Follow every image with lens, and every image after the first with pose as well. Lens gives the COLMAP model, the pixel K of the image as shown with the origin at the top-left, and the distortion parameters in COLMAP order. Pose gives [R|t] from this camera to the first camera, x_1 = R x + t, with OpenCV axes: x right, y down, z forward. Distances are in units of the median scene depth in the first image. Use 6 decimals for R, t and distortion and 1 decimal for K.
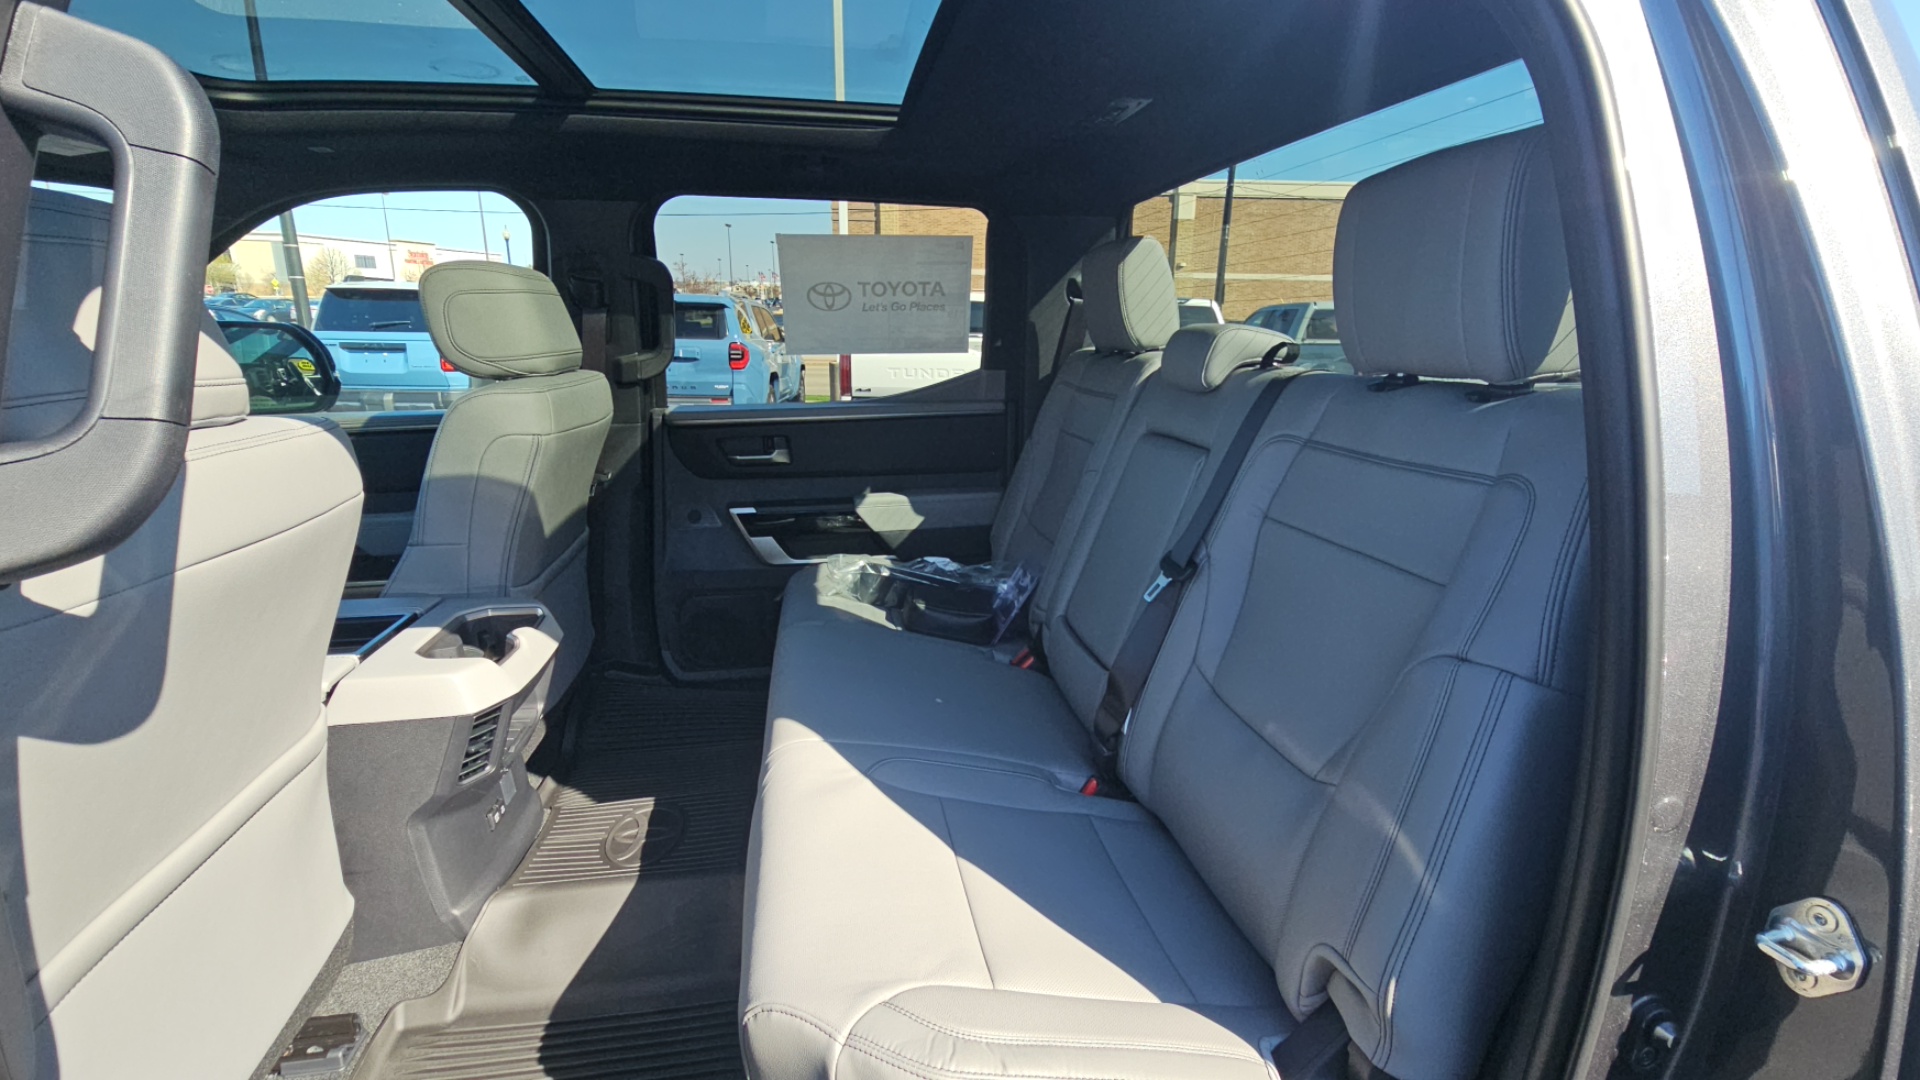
lens RADIAL K [[860.6, 0, 978.8], [0, 860.6, 545.0], [0, 0, 1]] dist [0.005355, -0.003595]
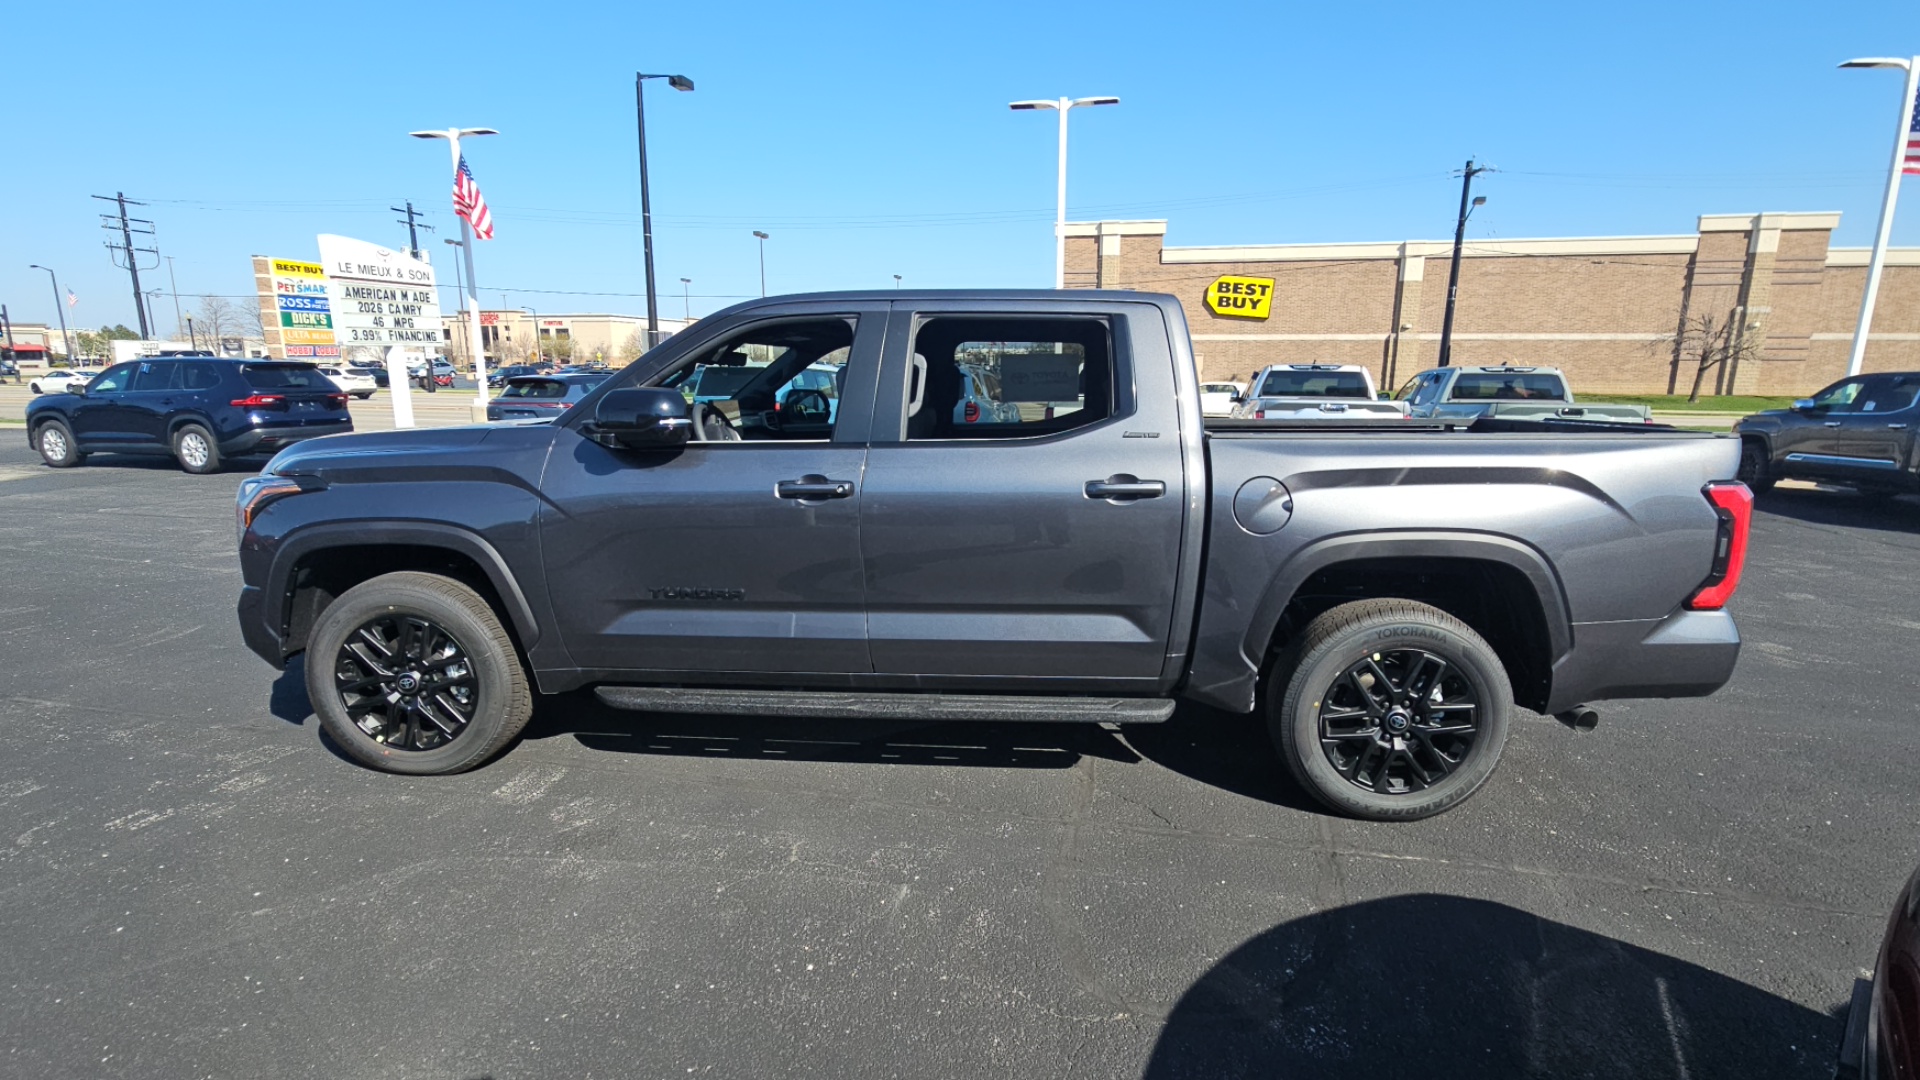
lens RADIAL K [[865.2, 0, 980.6], [0, 865.2, 536.7], [0, 0, 1]] dist [0.002091, -0.000691]
pose [[0.969045, 0.038058, -0.243934, 0.322010], [-0.057305, 0.995736, -0.072294, 0.300544], [0.240142, 0.084035, 0.967094, -1.184538]]
